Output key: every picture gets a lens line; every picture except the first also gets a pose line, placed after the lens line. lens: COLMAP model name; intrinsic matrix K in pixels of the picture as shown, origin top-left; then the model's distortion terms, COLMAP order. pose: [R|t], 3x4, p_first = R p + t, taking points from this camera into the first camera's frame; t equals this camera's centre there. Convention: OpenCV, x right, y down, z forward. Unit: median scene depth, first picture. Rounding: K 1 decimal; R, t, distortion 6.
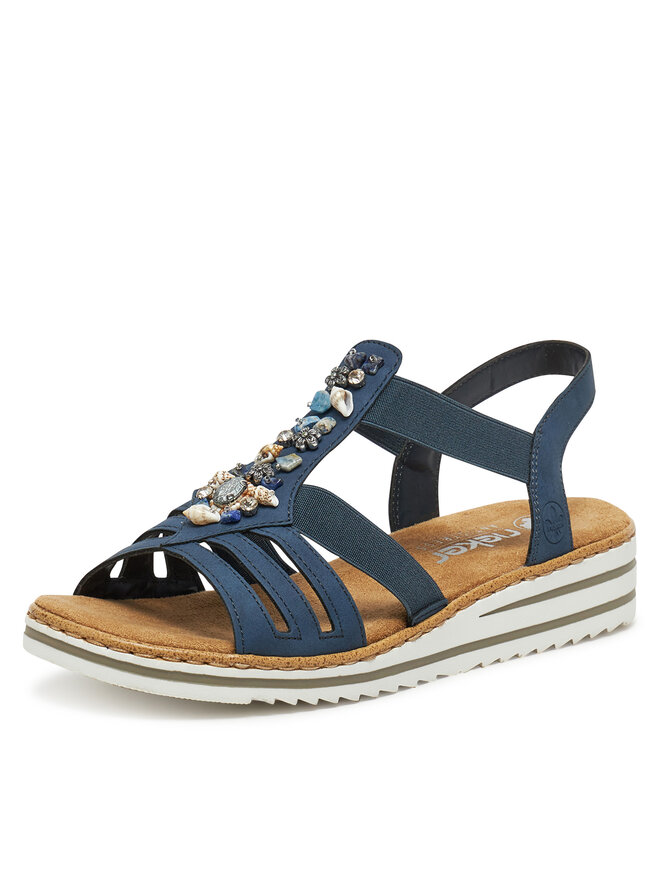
lens RADIAL K [[1600.3, 0, 330.0], [0, 1600.3, 440.0], [0, 0, 1]] dist [-0.001274, -0.013466]
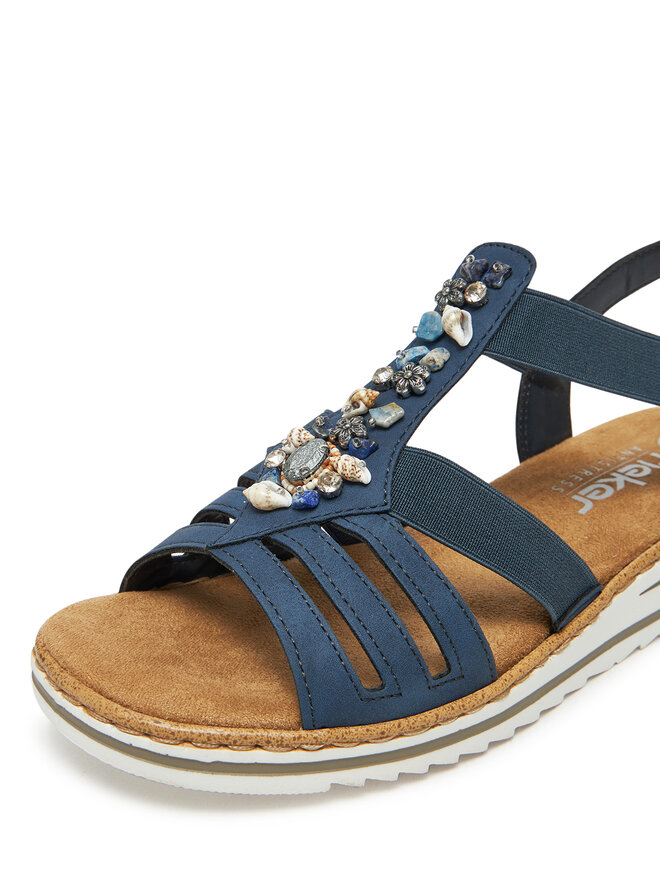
lens RADIAL K [[981.7, 0, 330.0], [0, 981.7, 440.0], [0, 0, 1]] dist [-0.081979, 0.002576]
pose [[0.990459, -0.021860, -0.136064, 0.009904], [0.041003, 0.989369, 0.139523, -0.038779], [0.131567, -0.143771, 0.980826, 0.541258]]
